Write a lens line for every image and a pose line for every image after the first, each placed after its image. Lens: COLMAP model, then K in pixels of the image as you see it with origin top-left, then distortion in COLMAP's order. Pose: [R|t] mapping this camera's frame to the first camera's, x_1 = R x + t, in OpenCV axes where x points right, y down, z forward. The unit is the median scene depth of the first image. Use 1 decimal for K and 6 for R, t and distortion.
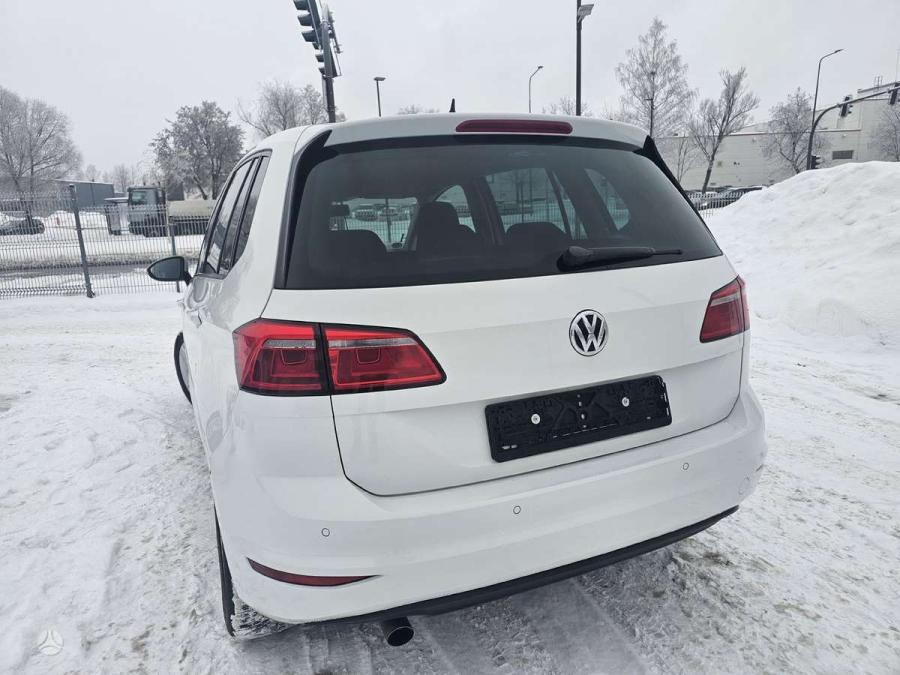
lens RADIAL K [[592.3, 0, 443.9], [0, 592.3, 336.0], [0, 0, 1]] dist [0.049887, -0.028948]
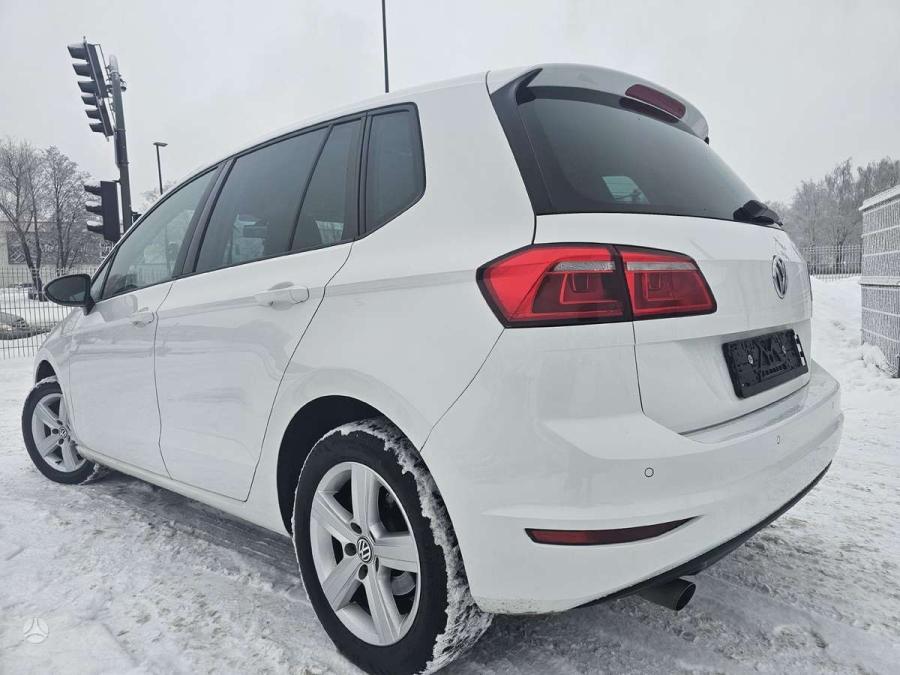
lens RADIAL K [[592.3, 0, 451.5], [0, 592.3, 337.4], [0, 0, 1]] dist [0.049887, -0.028948]
pose [[0.927775, -0.017842, 0.372714, -0.540138], [0.067527, 0.990392, -0.120682, 0.147658], [-0.366980, 0.137134, 0.920065, 0.180279]]
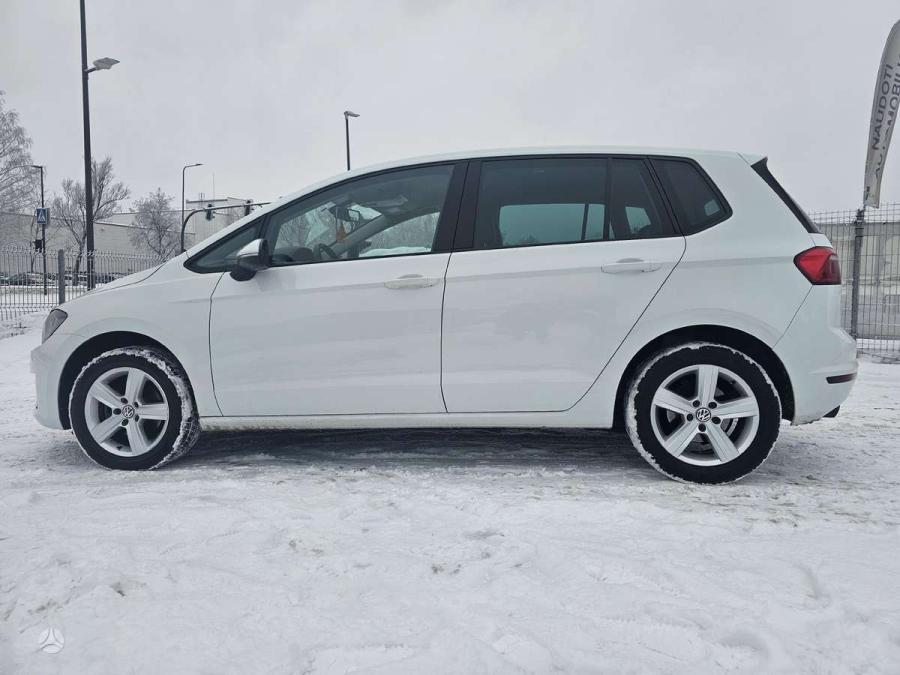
lens RADIAL K [[592.3, 0, 447.4], [0, 592.3, 332.8], [0, 0, 1]] dist [0.049887, -0.028948]
pose [[0.542701, -0.009361, 0.839873, -1.828362], [0.135968, 0.987728, -0.076849, 0.163218], [-0.828847, 0.155902, 0.537314, 0.708772]]
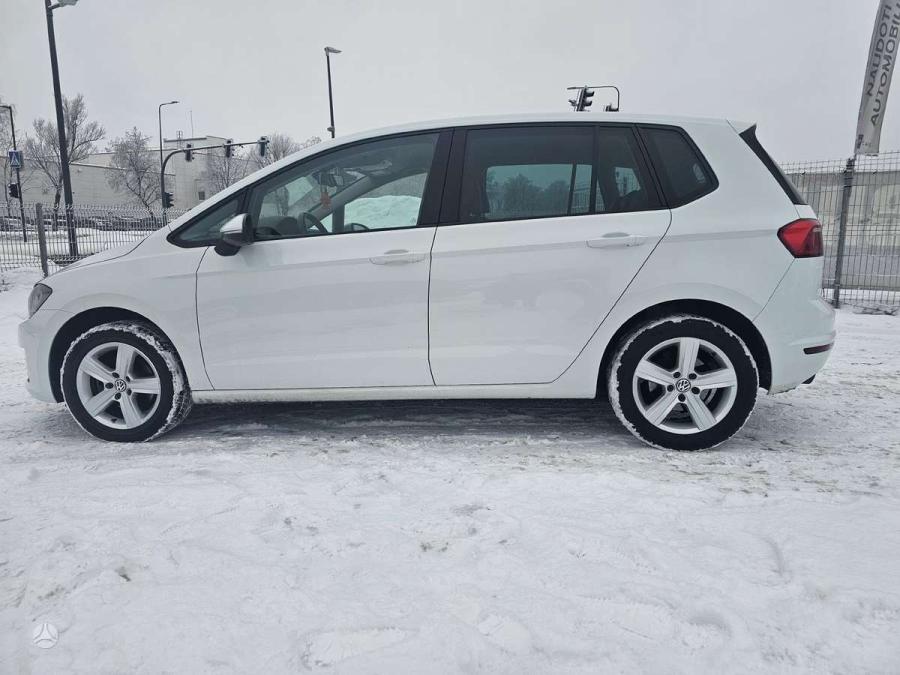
lens RADIAL K [[592.3, 0, 445.0], [0, 592.3, 332.7], [0, 0, 1]] dist [0.049887, -0.028948]
pose [[0.530446, -0.098264, 0.842004, -1.833746], [0.148058, 0.988731, 0.022114, 0.085431], [-0.834689, 0.112935, 0.539017, 0.684464]]
